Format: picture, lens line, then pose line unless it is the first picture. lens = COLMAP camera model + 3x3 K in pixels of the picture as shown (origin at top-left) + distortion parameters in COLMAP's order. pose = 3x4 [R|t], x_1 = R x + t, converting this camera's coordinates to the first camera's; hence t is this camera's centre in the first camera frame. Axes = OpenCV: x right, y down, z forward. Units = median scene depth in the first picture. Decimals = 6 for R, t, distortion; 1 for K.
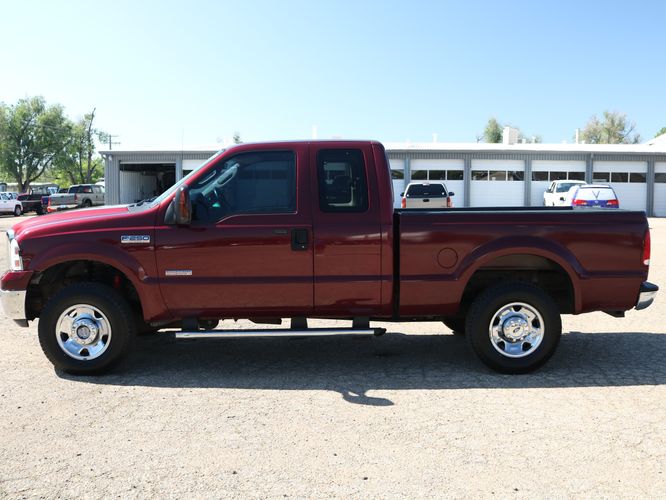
lens RADIAL K [[713.5, 0, 333.0], [0, 713.5, 250.0], [0, 0, 1]] dist [-0.083753, -0.005627]
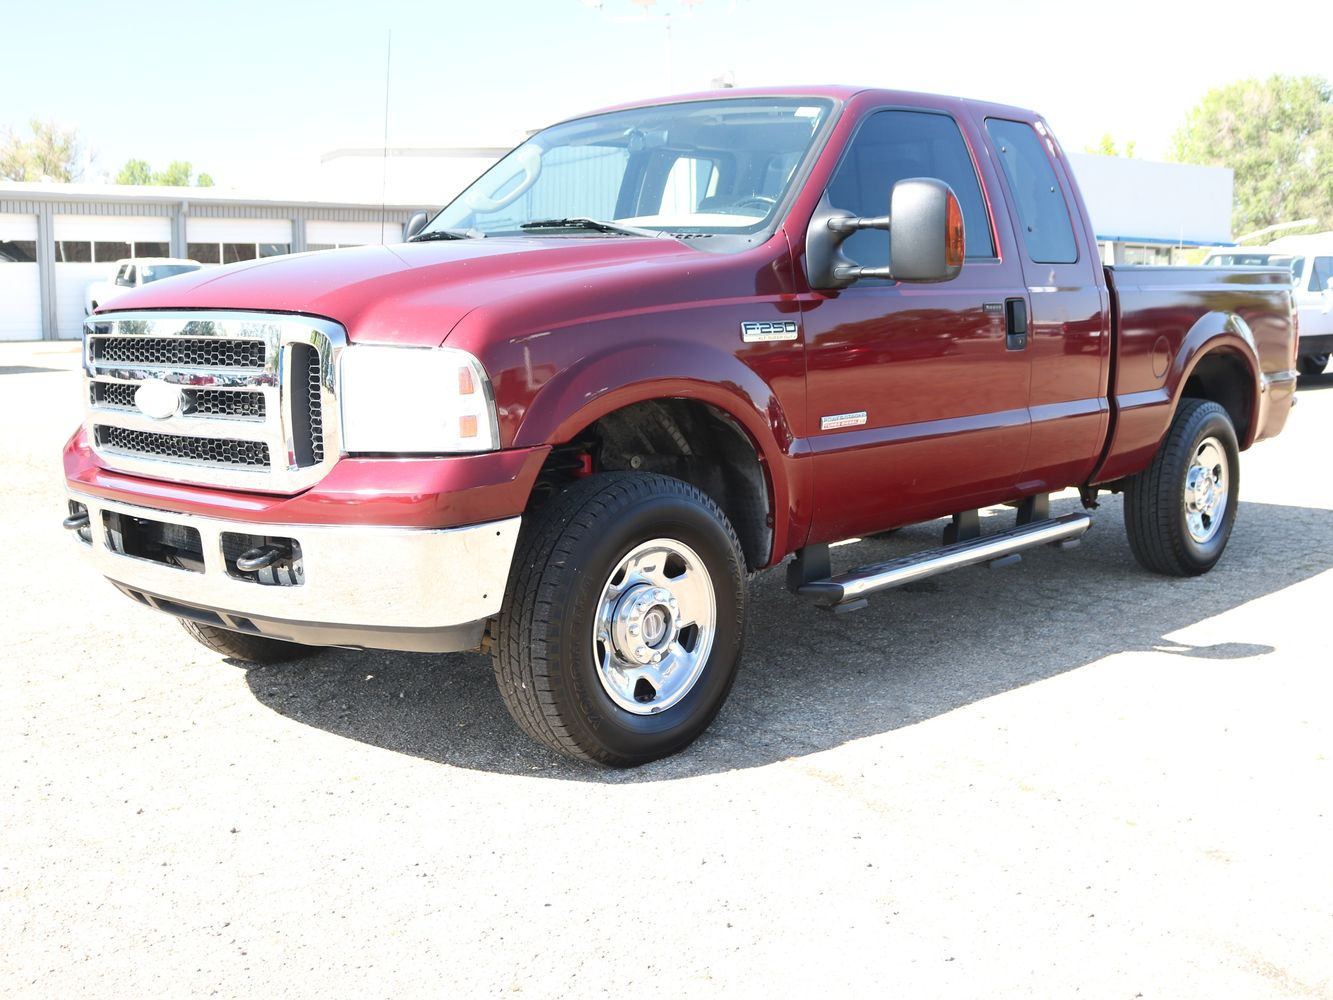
lens RADIAL K [[1520.6, 0, 666.5], [0, 1520.6, 500.0], [0, 0, 1]] dist [-0.074933, 0.009799]
pose [[0.700854, -0.107238, 0.705197, -0.190790], [0.070977, 0.994212, 0.080649, 0.000804], [-0.709765, -0.006470, 0.704409, 0.116494]]
